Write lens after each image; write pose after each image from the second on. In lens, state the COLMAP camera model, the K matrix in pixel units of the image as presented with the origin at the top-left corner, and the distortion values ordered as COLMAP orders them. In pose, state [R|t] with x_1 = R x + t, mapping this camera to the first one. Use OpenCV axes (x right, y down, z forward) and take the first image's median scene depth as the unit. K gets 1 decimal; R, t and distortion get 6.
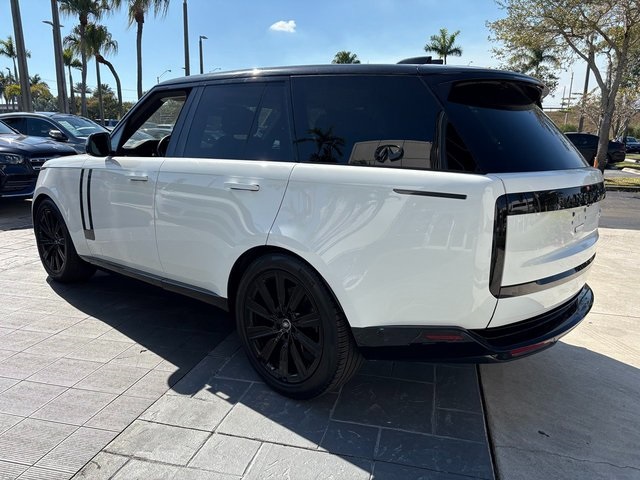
lens RADIAL K [[484.9, 0, 320.3], [0, 484.9, 239.4], [0, 0, 1]] dist [0.058137, -0.073790]
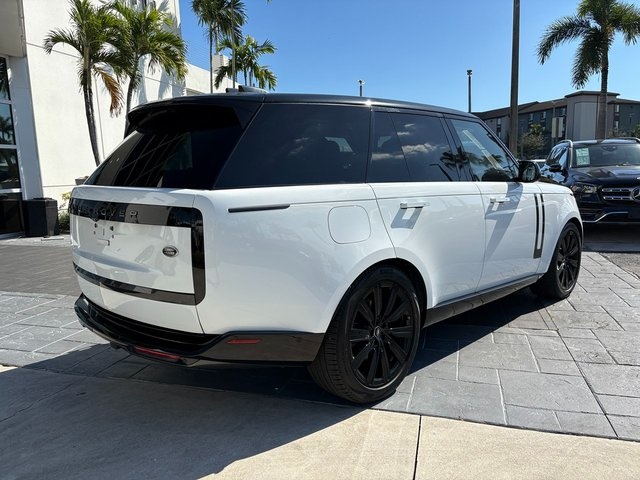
lens RADIAL K [[478.8, 0, 330.8], [0, 478.8, 240.4], [0, 0, 1]] dist [0.063048, -0.070023]
pose [[-0.037478, 0.121508, -0.991883, 1.259123], [-0.188918, 0.973819, 0.126434, -0.204702], [0.981277, 0.192123, -0.013542, 1.222046]]
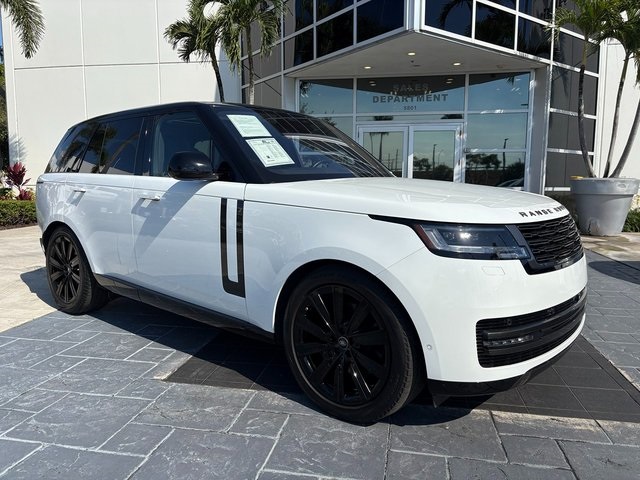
lens RADIAL K [[484.9, 0, 320.3], [0, 484.9, 239.4], [0, 0, 1]] dist [0.058137, -0.073790]
pose [[-0.998551, -0.022515, -0.048874, -0.318060], [-0.037064, 0.946236, 0.321346, -0.513150], [0.039011, 0.322692, -0.945700, 2.713769]]
